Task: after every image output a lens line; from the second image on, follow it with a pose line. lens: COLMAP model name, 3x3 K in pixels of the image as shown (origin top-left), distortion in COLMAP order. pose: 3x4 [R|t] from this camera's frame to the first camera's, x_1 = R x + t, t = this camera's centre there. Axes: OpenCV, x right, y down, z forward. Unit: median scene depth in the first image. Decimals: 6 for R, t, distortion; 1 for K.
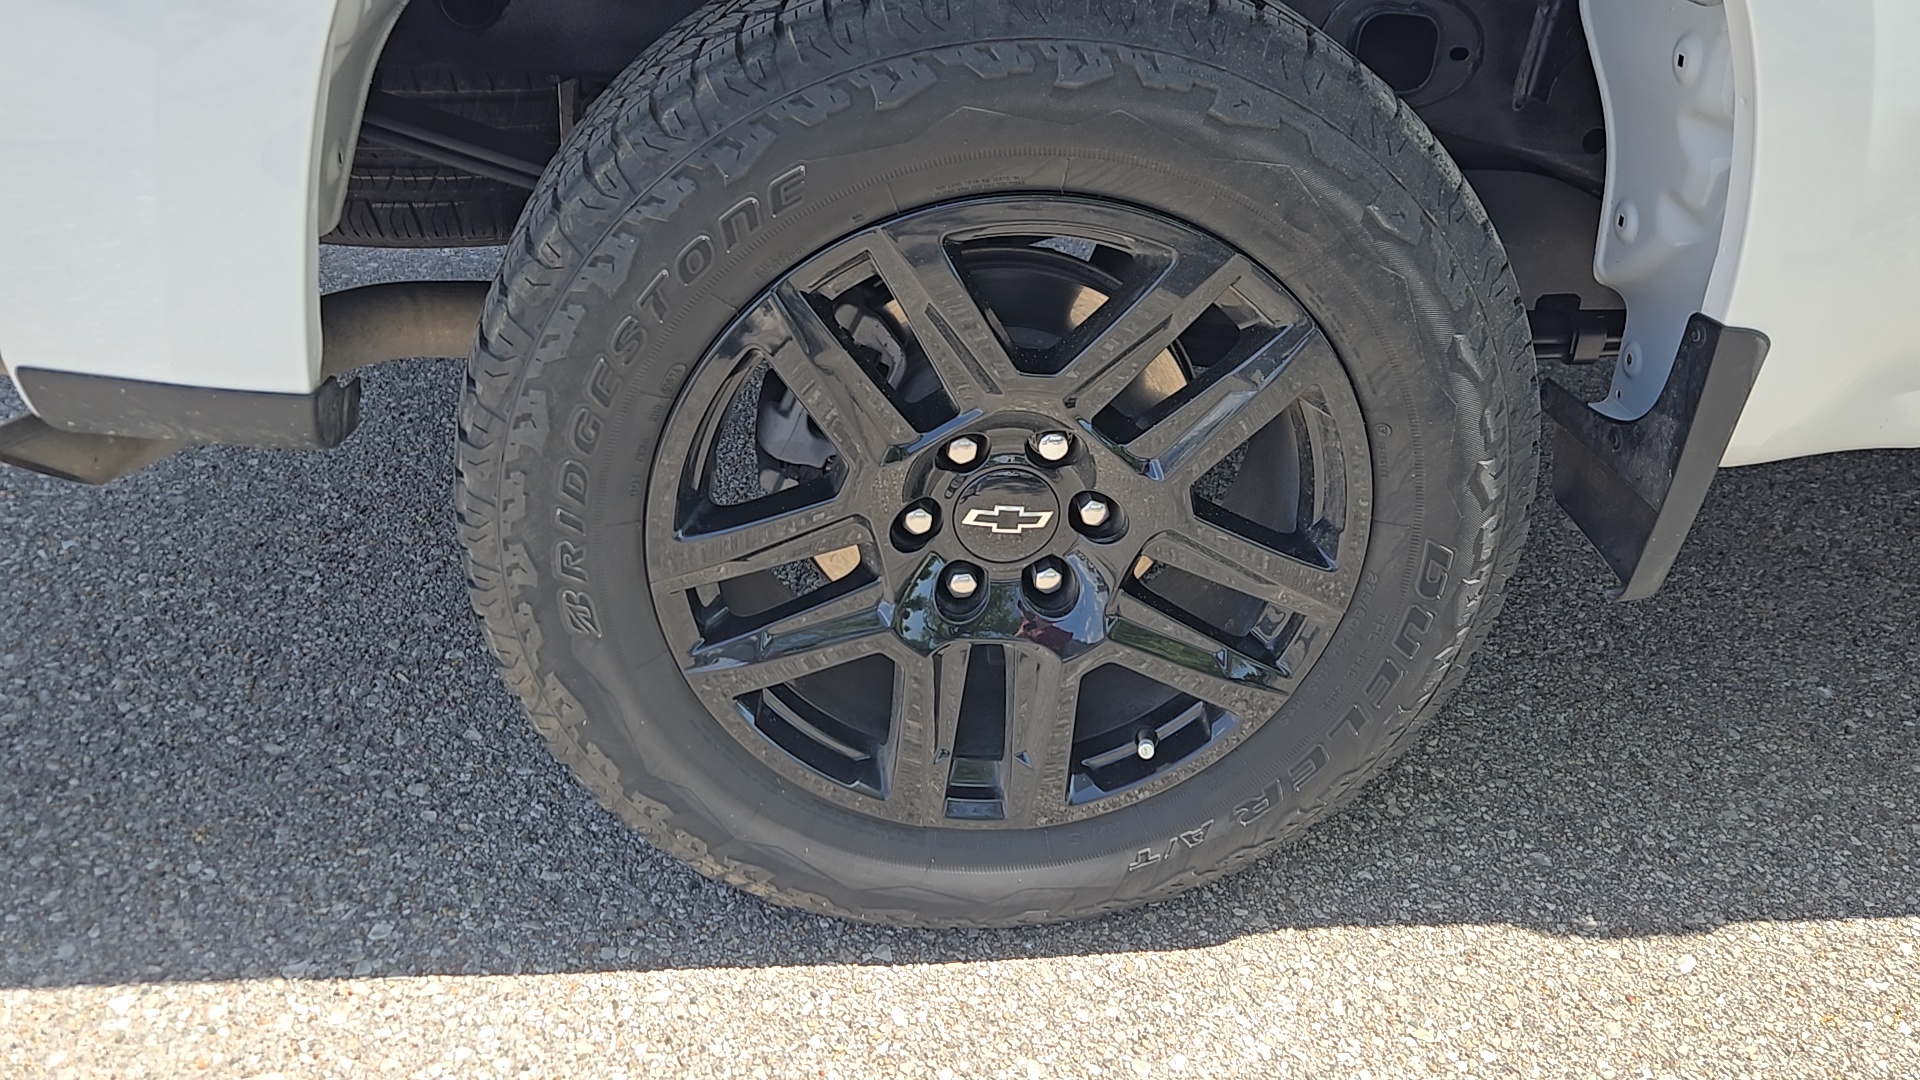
lens RADIAL K [[1607.6, 0, 957.3], [0, 1607.6, 538.1], [0, 0, 1]] dist [0.015883, -0.019249]
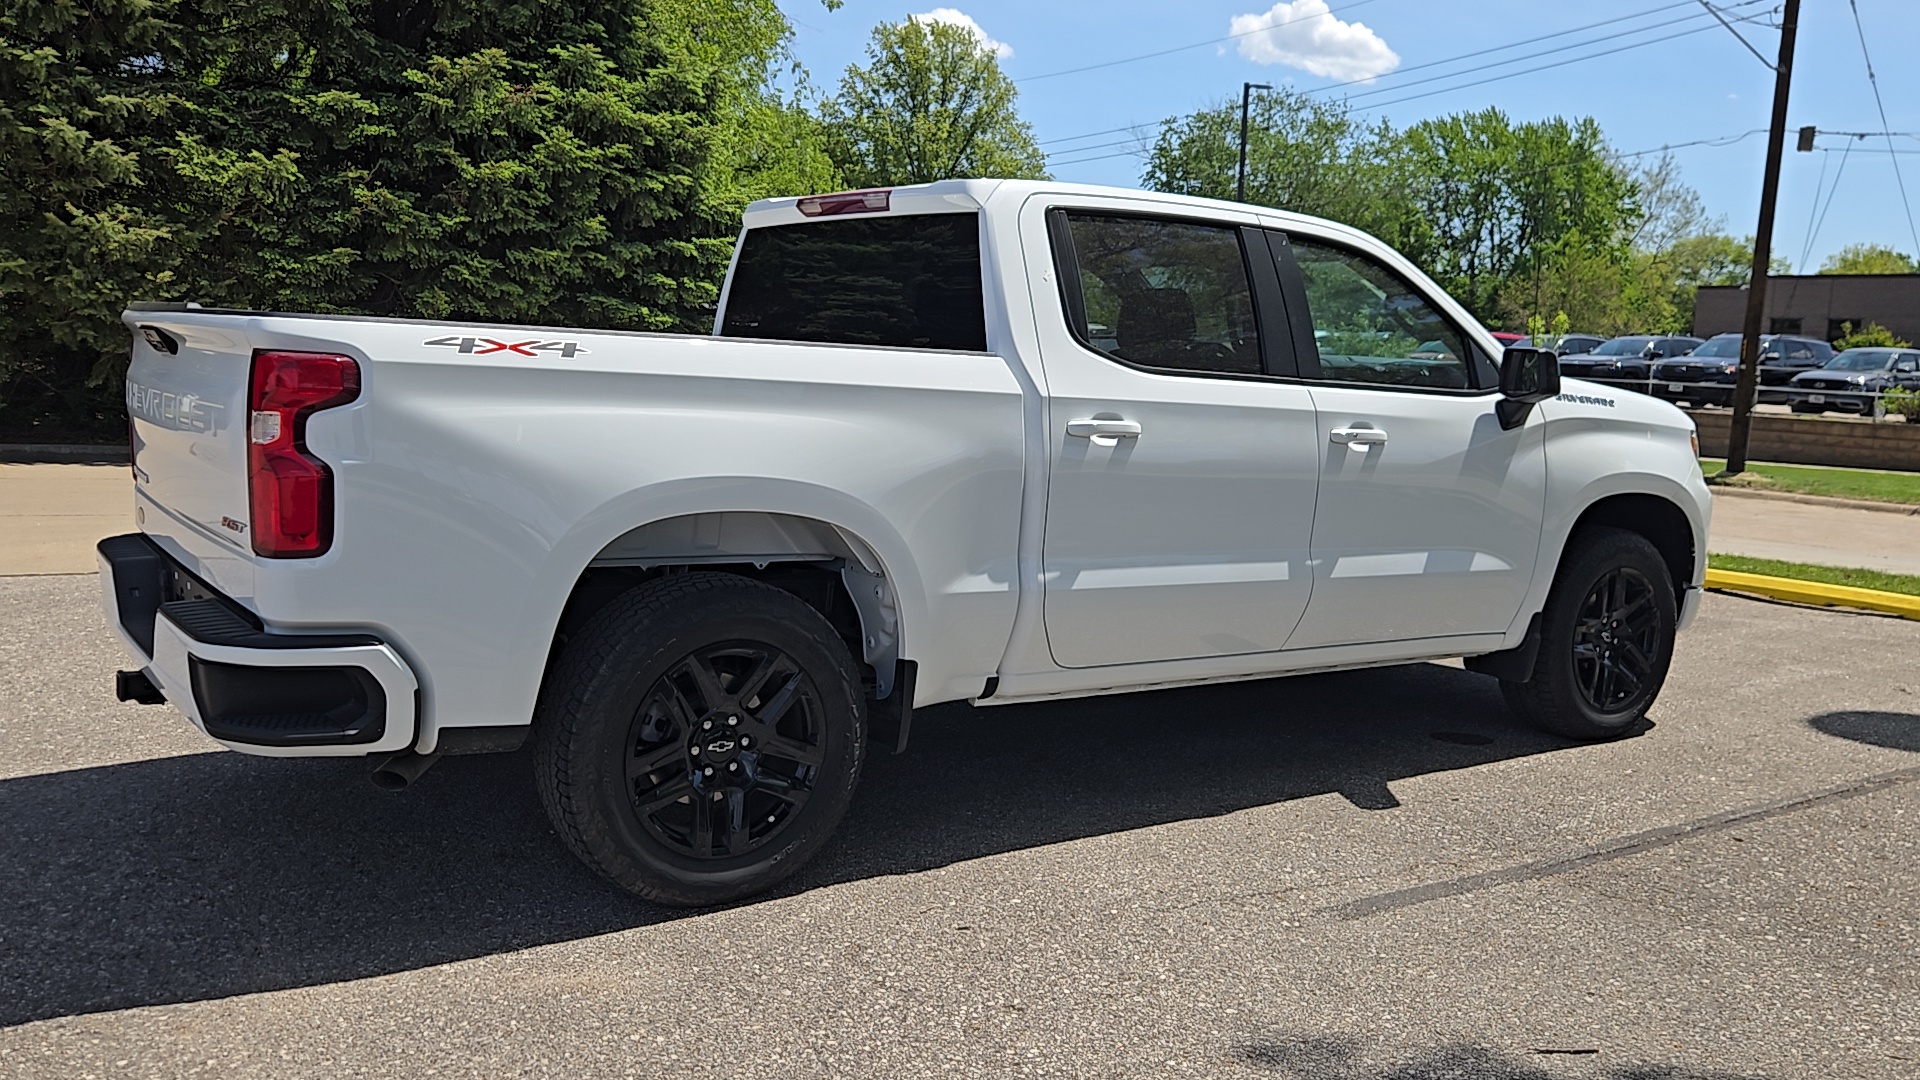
lens RADIAL K [[1607.6, 0, 946.7], [0, 1607.6, 545.2], [0, 0, 1]] dist [0.015883, -0.019249]
pose [[0.873119, -0.077621, 0.481287, -1.069949], [0.243391, 0.924807, -0.292392, 0.652672], [-0.422402, 0.372434, 0.826359, -1.952225]]
